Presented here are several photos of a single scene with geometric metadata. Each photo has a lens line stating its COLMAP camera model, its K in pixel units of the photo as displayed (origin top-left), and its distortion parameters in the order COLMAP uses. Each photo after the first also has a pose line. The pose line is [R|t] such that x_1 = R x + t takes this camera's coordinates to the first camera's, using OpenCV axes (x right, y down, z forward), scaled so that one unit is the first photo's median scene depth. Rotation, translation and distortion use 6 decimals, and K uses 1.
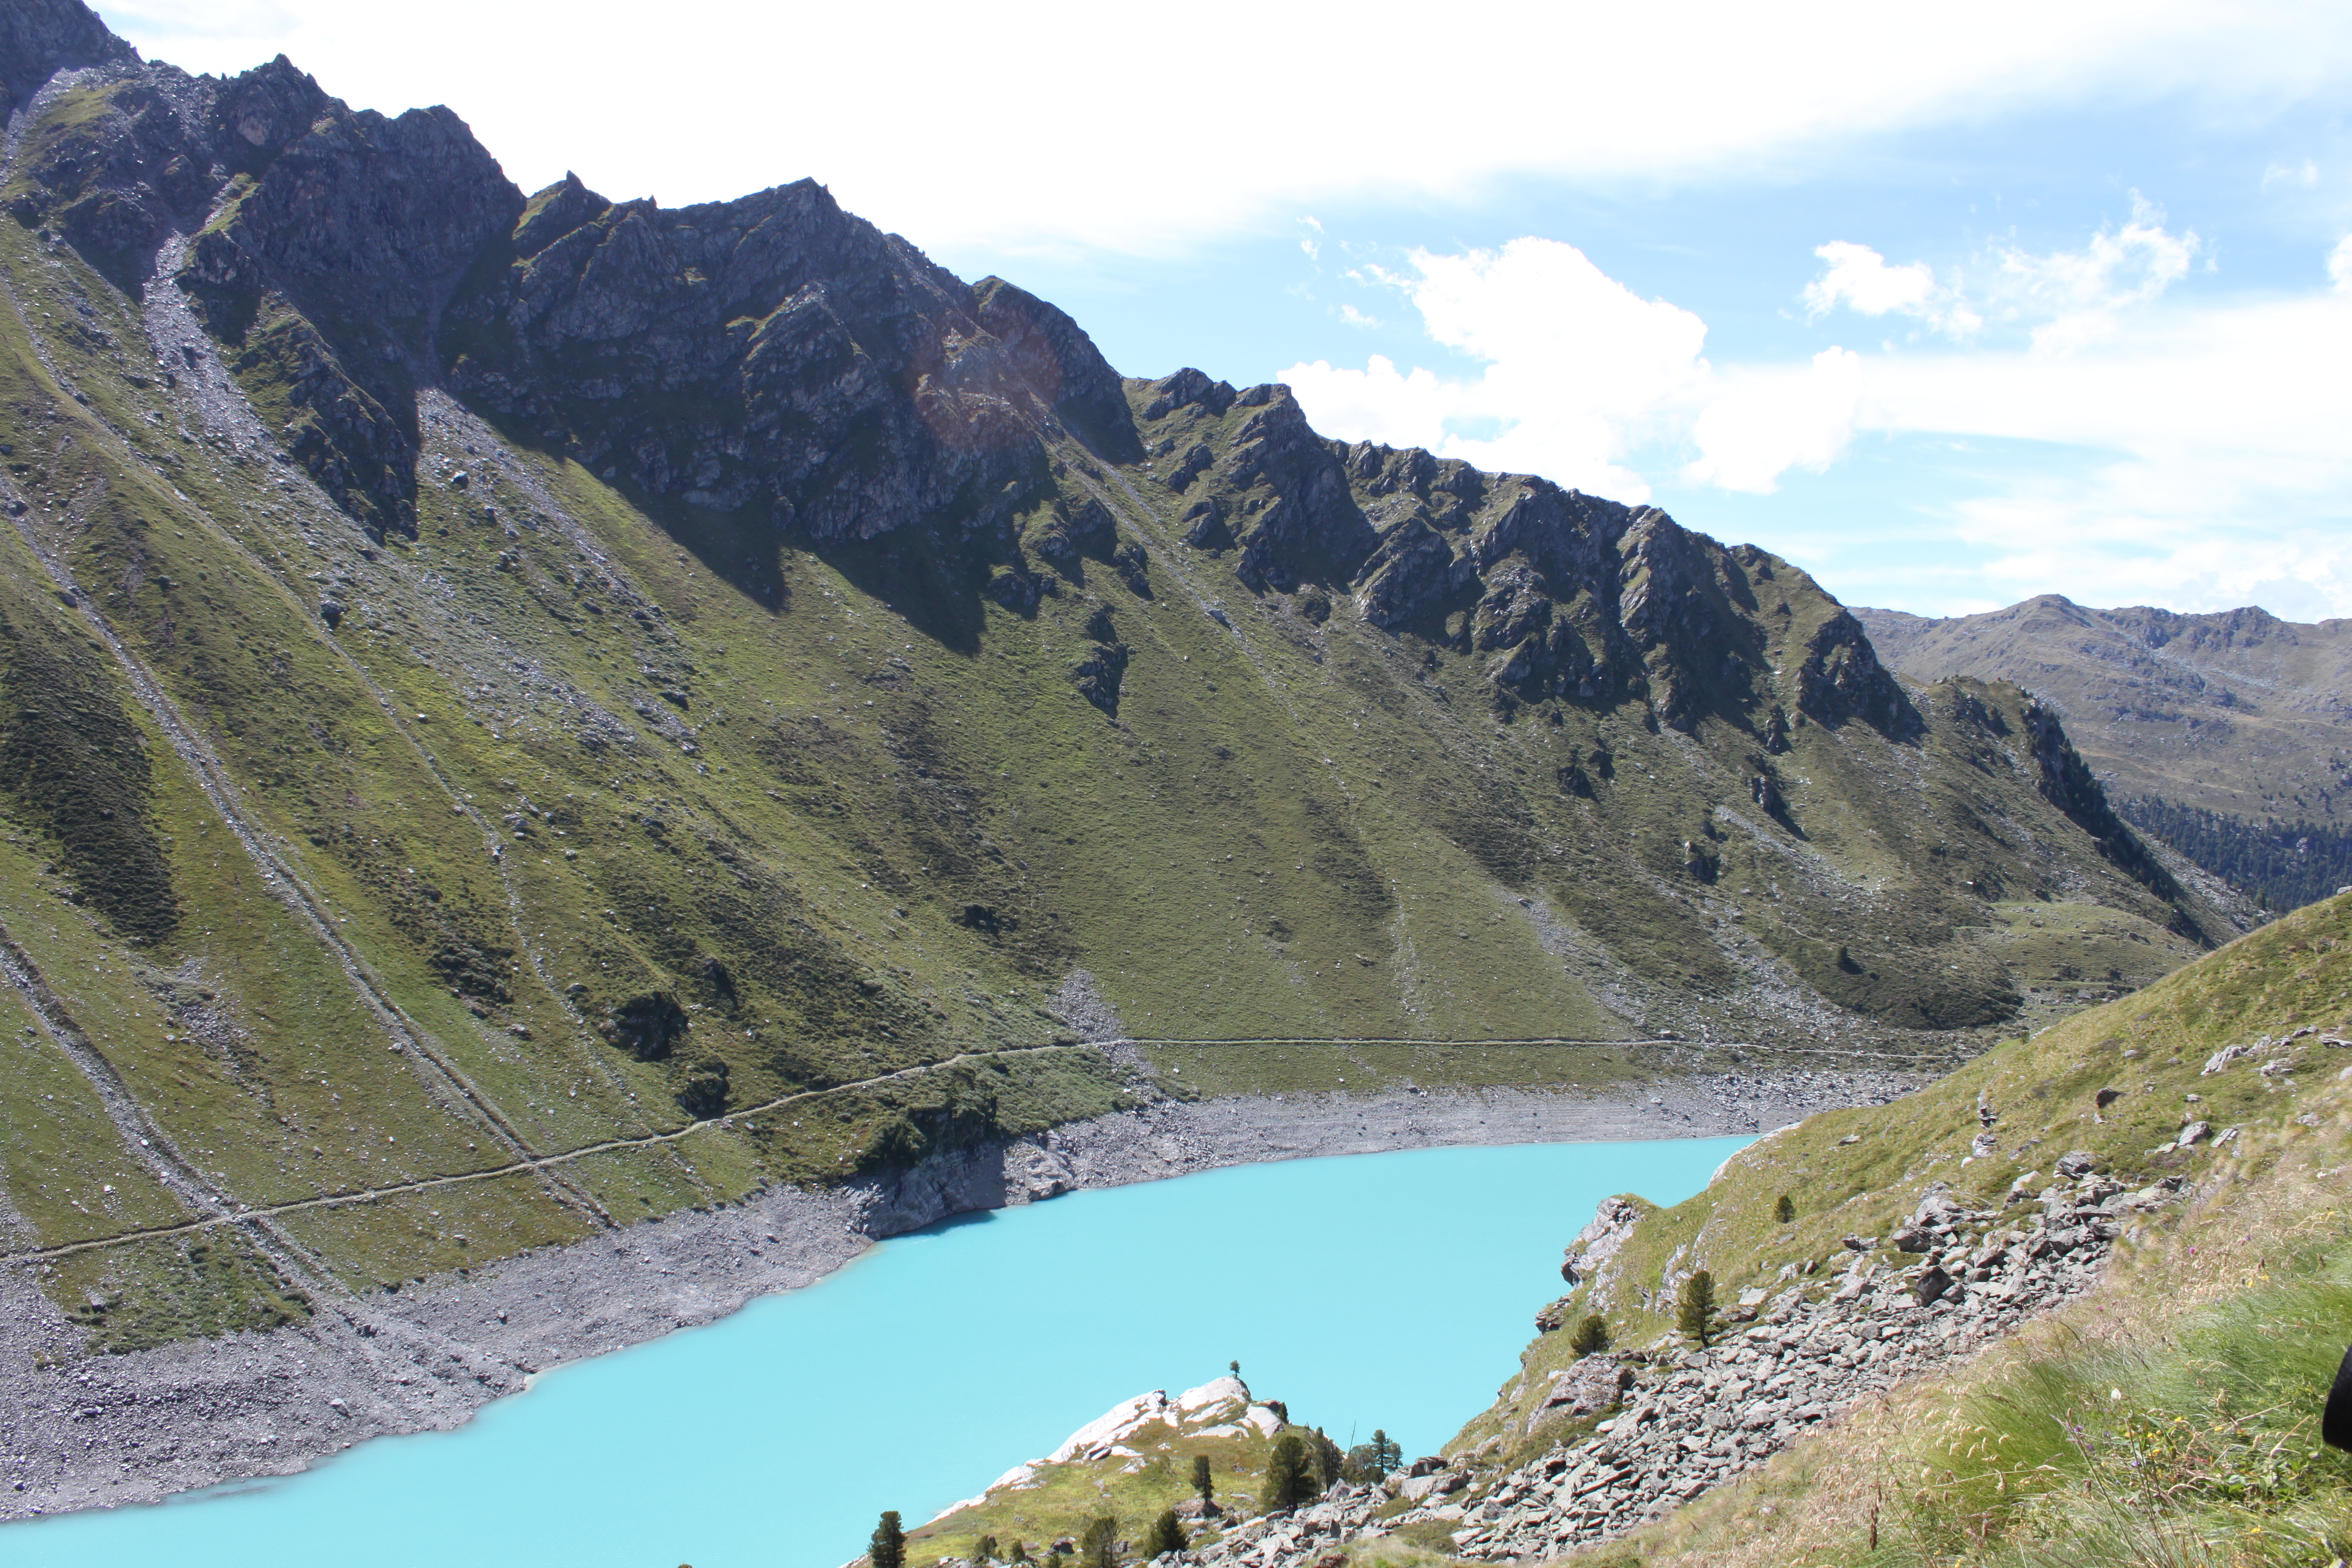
lens RADIAL K [[1967.1, 0, 1182.1], [0, 1967.1, 780.1], [0, 0, 1]] dist [-0.169680, 0.150986]
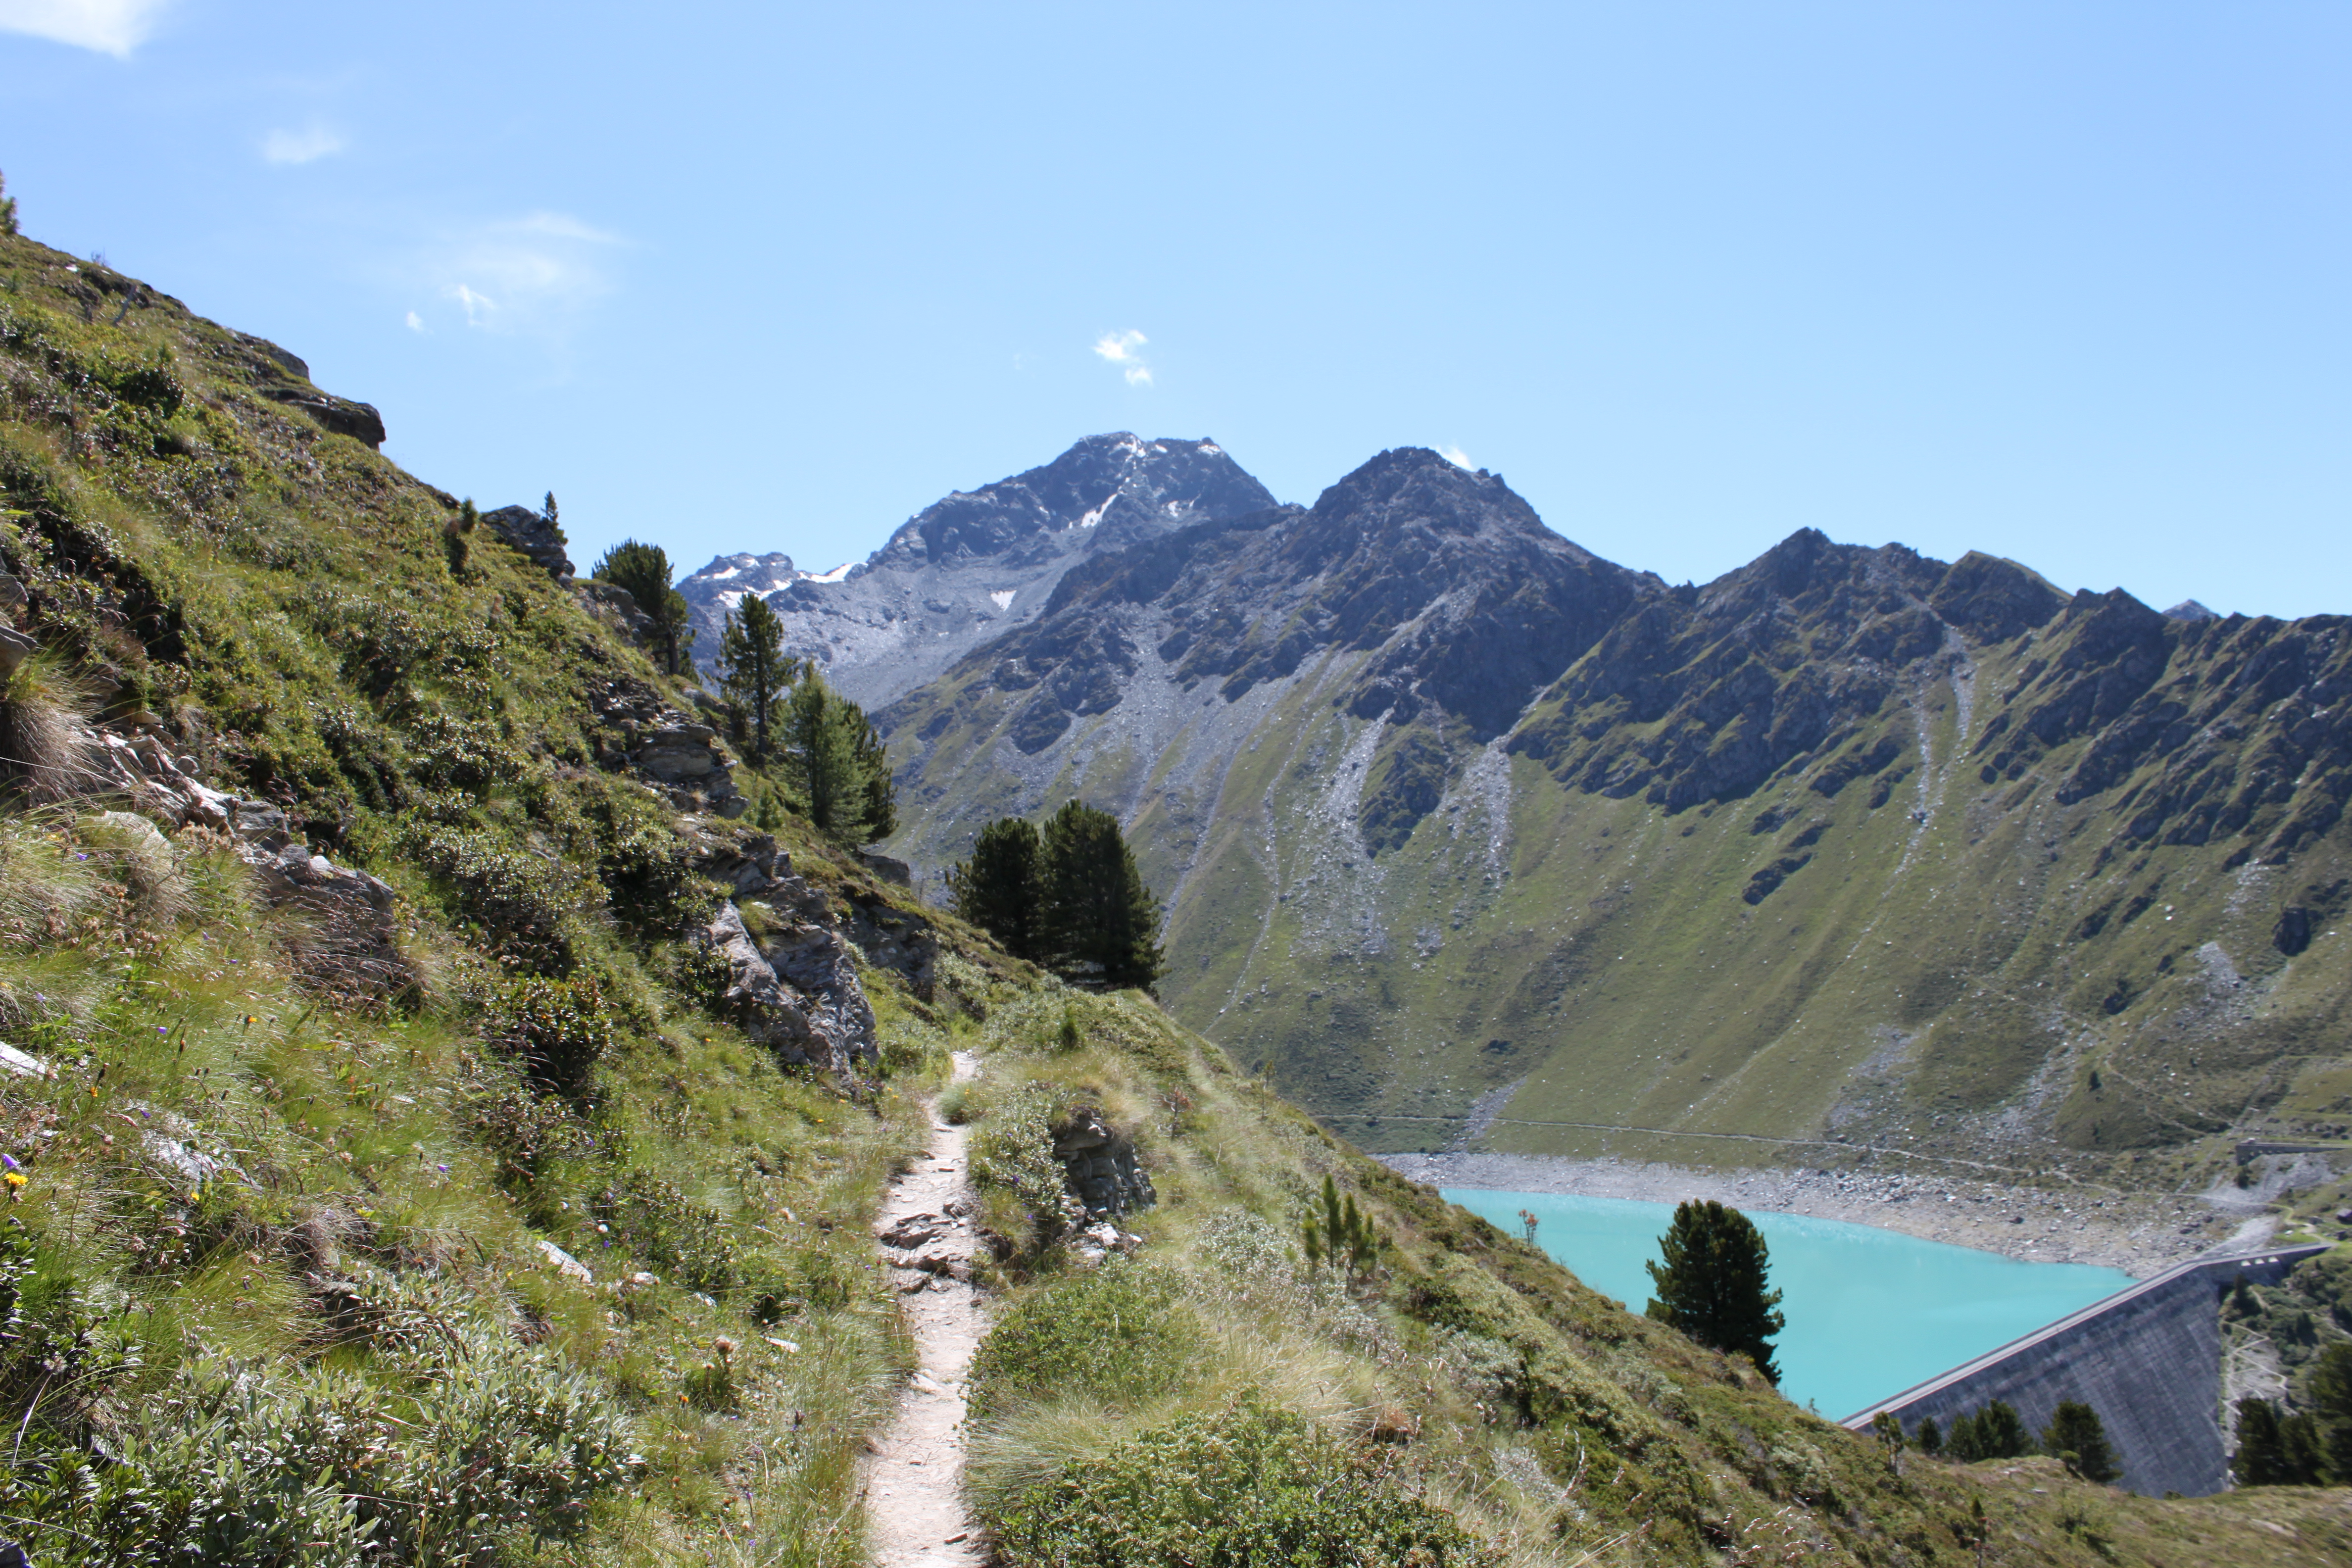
lens RADIAL K [[1928.1, 0, 1229.7], [0, 1928.1, 784.2], [0, 0, 1]] dist [-0.160106, 0.144214]
pose [[0.311228, -0.146384, -0.938994, 0.976003], [0.025064, 0.988986, -0.145871, 0.058106], [0.950005, 0.021864, 0.311469, 0.205955]]
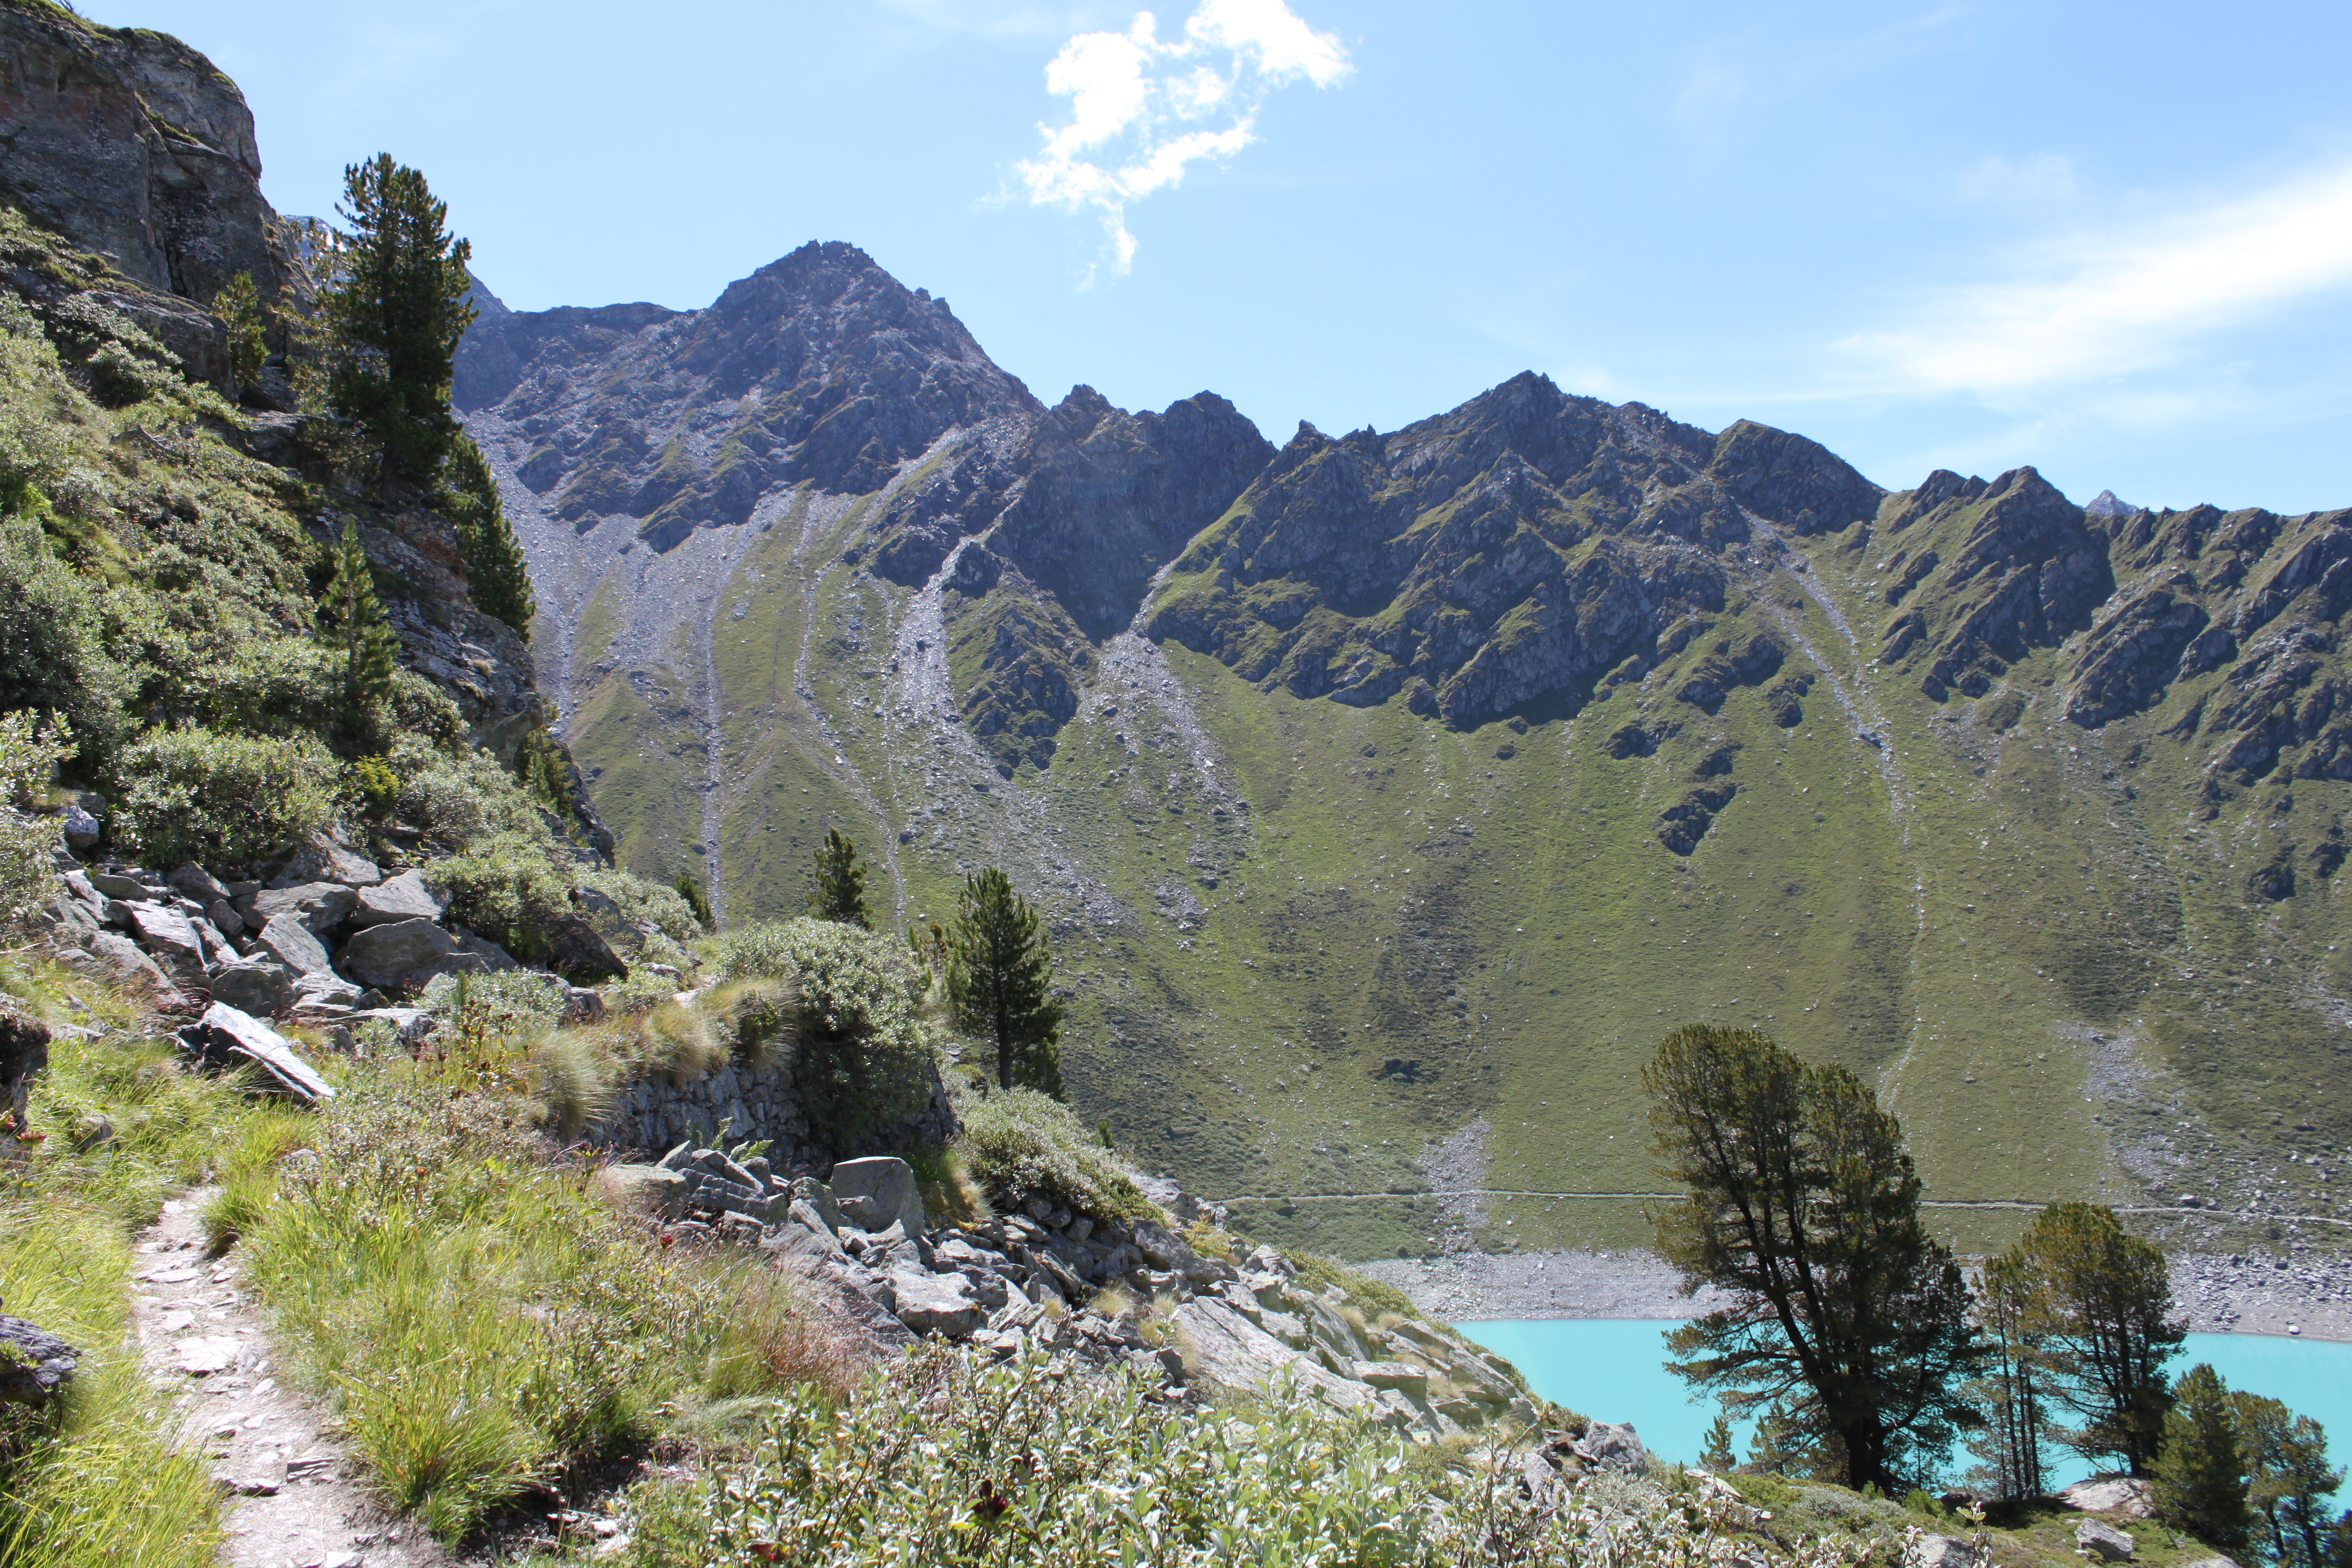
lens RADIAL K [[1949.5, 0, 1170.3], [0, 1949.5, 783.1], [0, 0, 1]] dist [-0.171198, 0.149786]
pose [[0.724609, -0.116618, -0.679222, 0.373681], [0.052637, 0.992065, -0.114176, 0.021419], [0.687148, 0.046981, 0.724997, 0.122311]]
